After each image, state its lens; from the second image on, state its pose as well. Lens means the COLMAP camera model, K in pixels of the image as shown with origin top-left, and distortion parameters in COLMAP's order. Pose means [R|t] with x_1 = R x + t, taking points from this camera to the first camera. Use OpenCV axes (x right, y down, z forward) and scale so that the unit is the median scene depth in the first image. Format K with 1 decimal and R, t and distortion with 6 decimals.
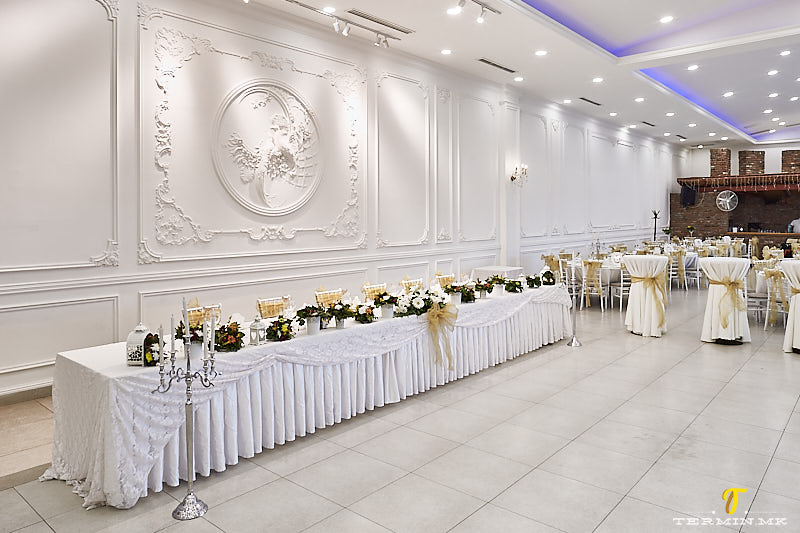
lens RADIAL K [[559.6, 0, 364.3], [0, 559.6, 213.2], [0, 0, 1]] dist [0.007884, 0.002346]
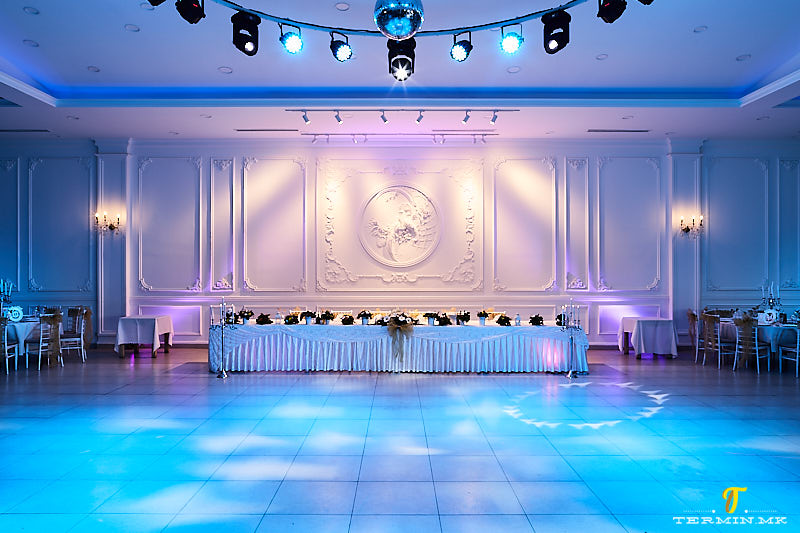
lens RADIAL K [[559.6, 0, 398.1], [0, 559.6, 263.6], [0, 0, 1]] dist [0.007884, 0.002346]
pose [[0.661008, -0.004326, -0.750366, 1.052372], [0.000963, 0.999987, -0.004917, 0.002683], [0.750378, 0.002527, 0.661004, -0.061552]]
